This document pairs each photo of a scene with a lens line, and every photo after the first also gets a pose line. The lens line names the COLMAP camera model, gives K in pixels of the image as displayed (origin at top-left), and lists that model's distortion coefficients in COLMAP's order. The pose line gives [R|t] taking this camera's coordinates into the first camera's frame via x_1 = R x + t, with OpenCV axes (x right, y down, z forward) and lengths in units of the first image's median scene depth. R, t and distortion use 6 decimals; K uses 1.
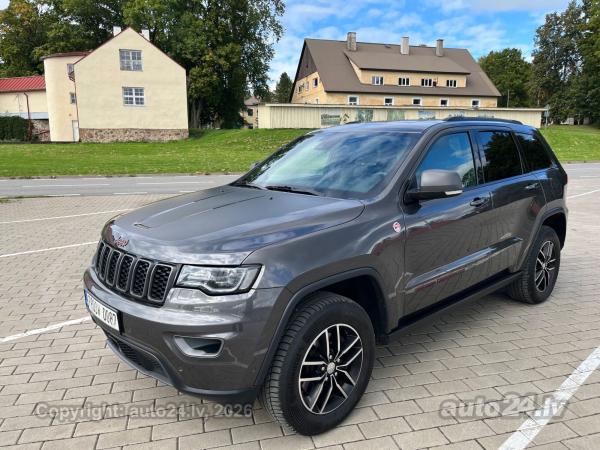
lens RADIAL K [[456.4, 0, 300.0], [0, 456.4, 225.0], [0, 0, 1]] dist [0.075644, -0.107863]
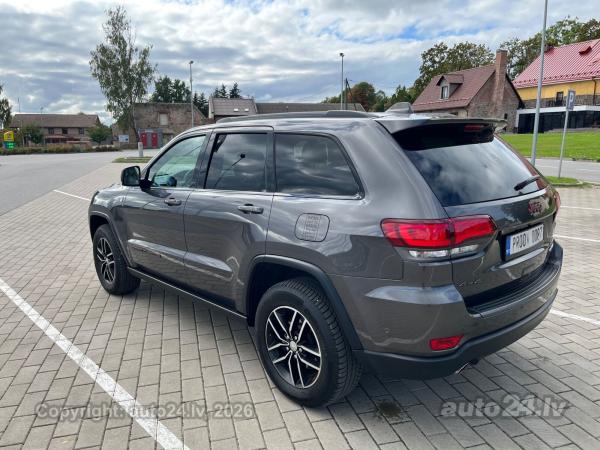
lens RADIAL K [[447.7, 0, 300.0], [0, 447.7, 225.0], [0, 0, 1]] dist [0.172824, -0.203153]
pose [[0.019503, 0.202952, -0.978995, 0.125668], [-0.165968, 0.966253, 0.197004, -0.022851], [0.985938, 0.158639, 0.052529, 0.107170]]
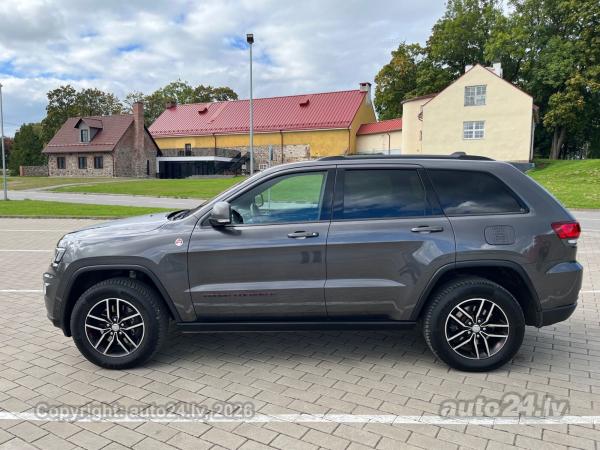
lens RADIAL K [[456.4, 0, 300.0], [0, 456.4, 225.0], [0, 0, 1]] dist [0.075644, -0.107863]
pose [[0.711644, 0.079627, -0.698013, 0.097188], [-0.125888, 0.991928, -0.015190, -0.004746], [0.691169, 0.098681, 0.715924, 0.019271]]
